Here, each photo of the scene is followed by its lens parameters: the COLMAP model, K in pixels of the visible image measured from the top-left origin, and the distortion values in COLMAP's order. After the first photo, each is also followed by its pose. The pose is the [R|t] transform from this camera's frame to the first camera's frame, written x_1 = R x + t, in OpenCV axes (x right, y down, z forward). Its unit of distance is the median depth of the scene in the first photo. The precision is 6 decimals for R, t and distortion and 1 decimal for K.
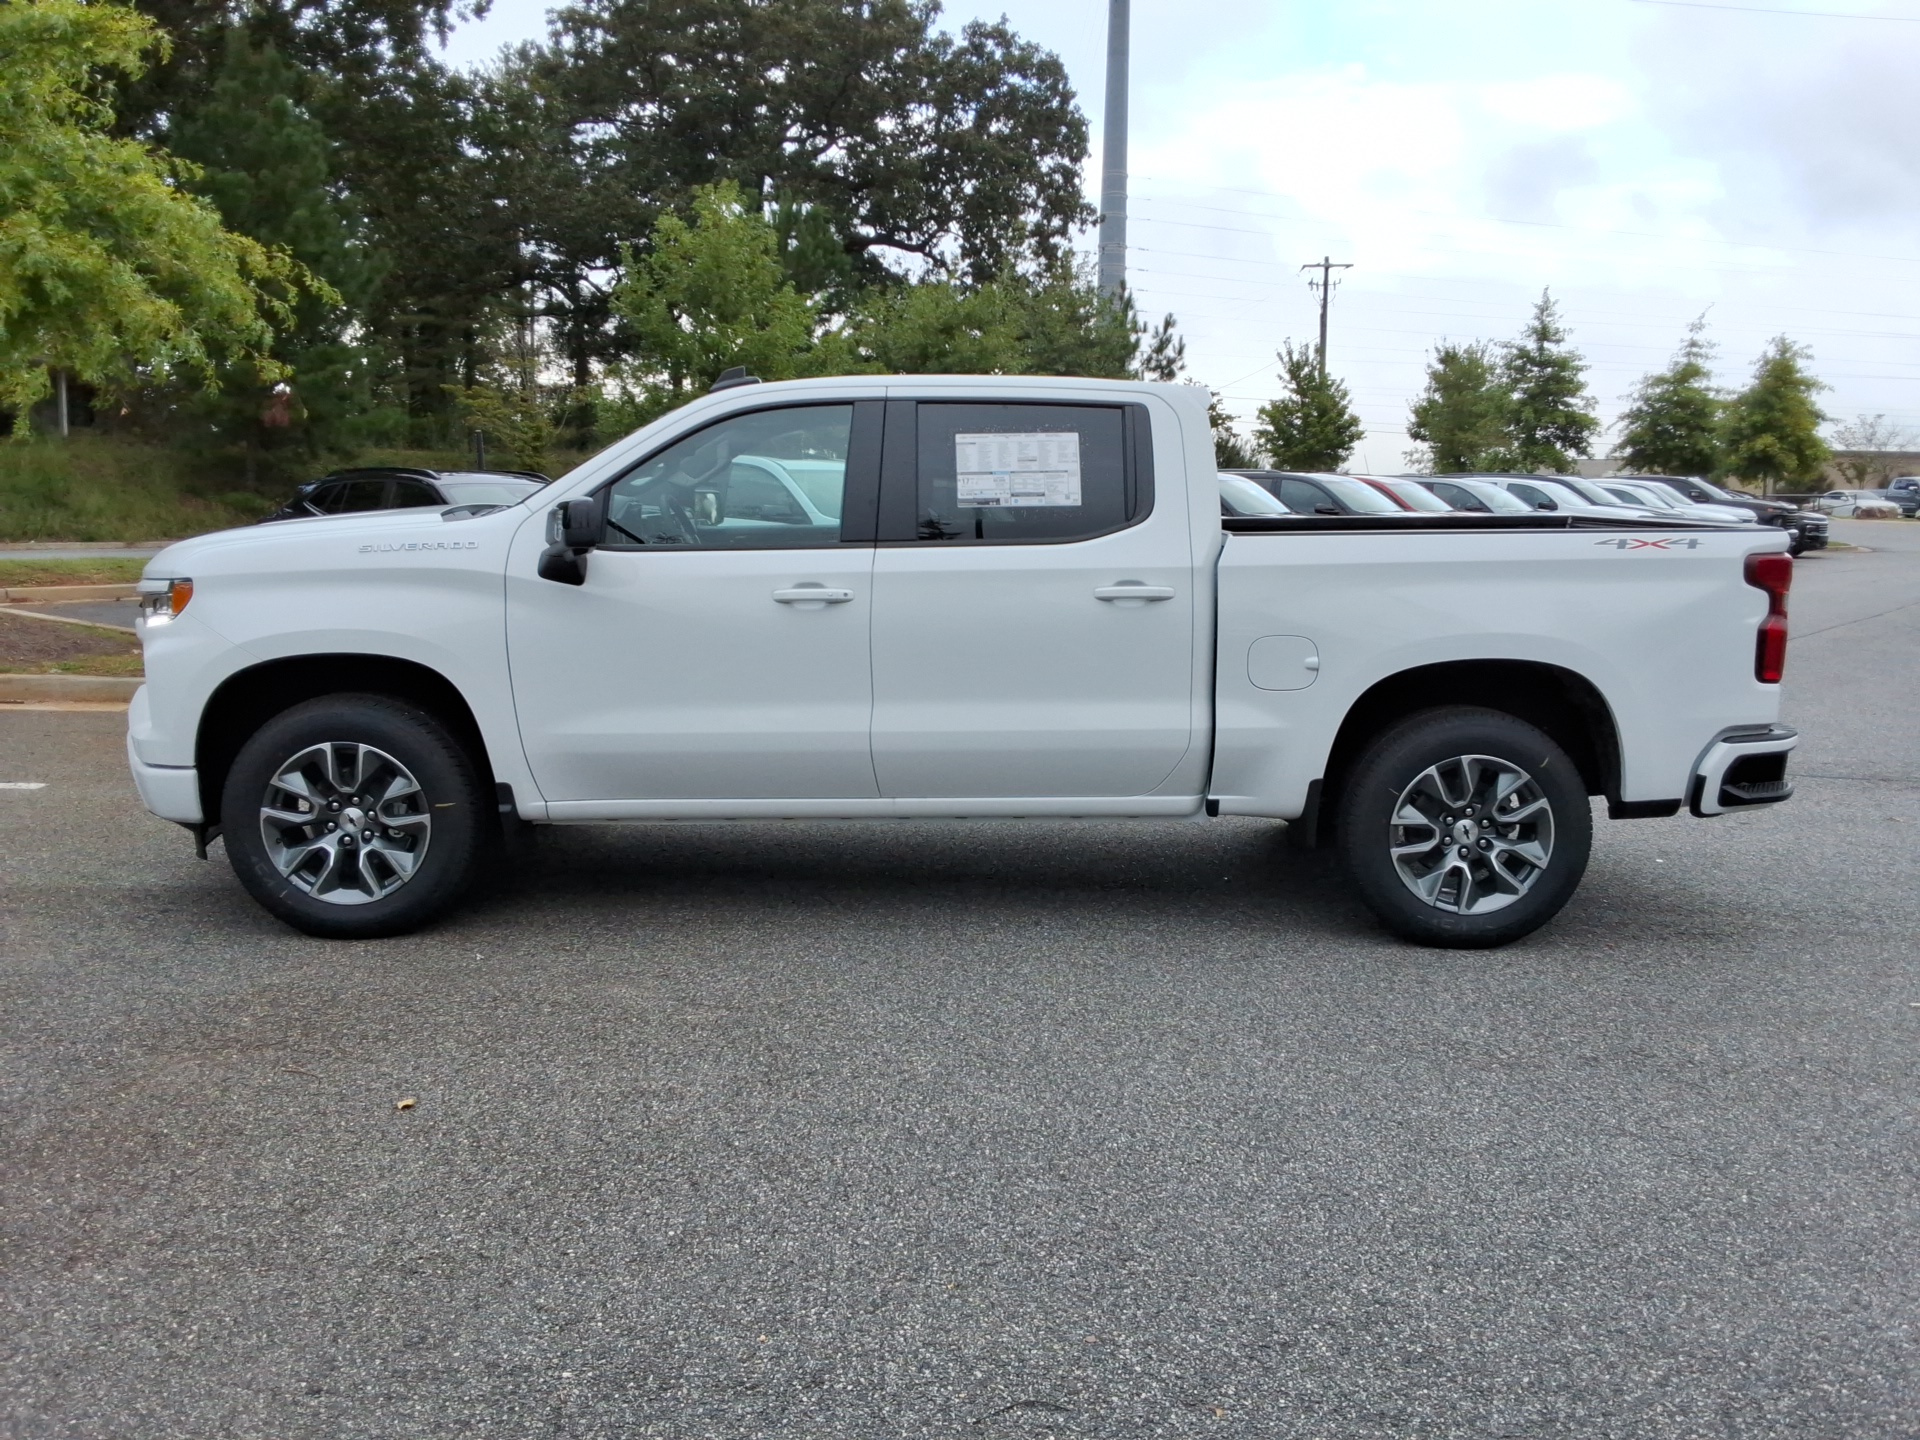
lens RADIAL K [[1528.7, 0, 973.5], [0, 1528.7, 691.2], [0, 0, 1]] dist [0.121645, -0.183248]
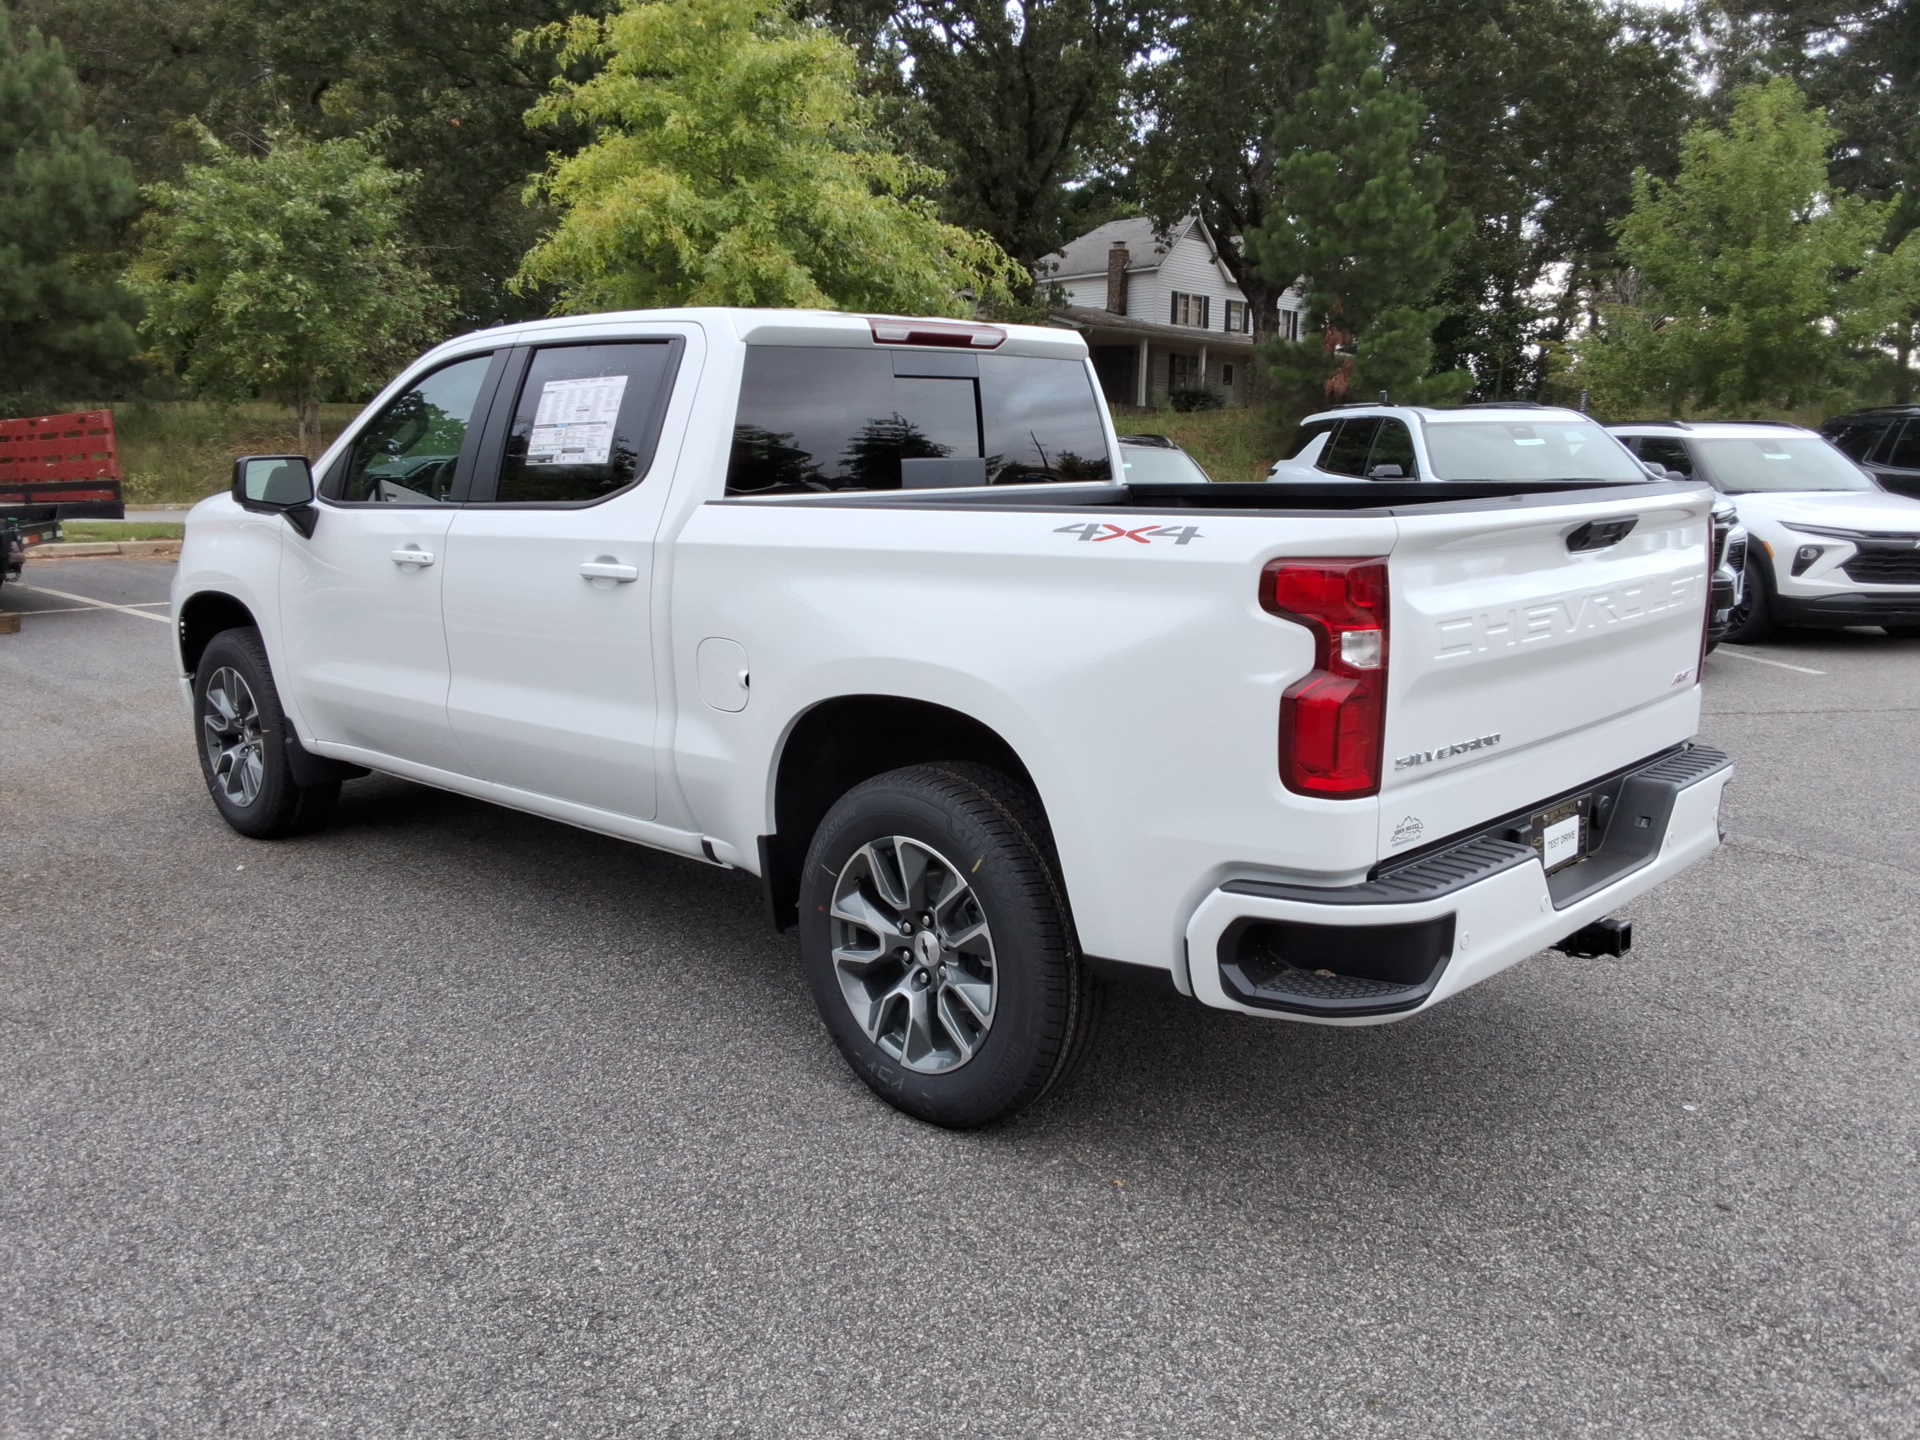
lens RADIAL K [[1528.7, 0, 973.5], [0, 1528.7, 691.2], [0, 0, 1]] dist [0.121645, -0.183248]
pose [[0.717156, 0.100907, -0.689568, 0.790060], [-0.084087, 0.994762, 0.058117, -0.062897], [0.691821, 0.016305, 0.721885, 0.527514]]
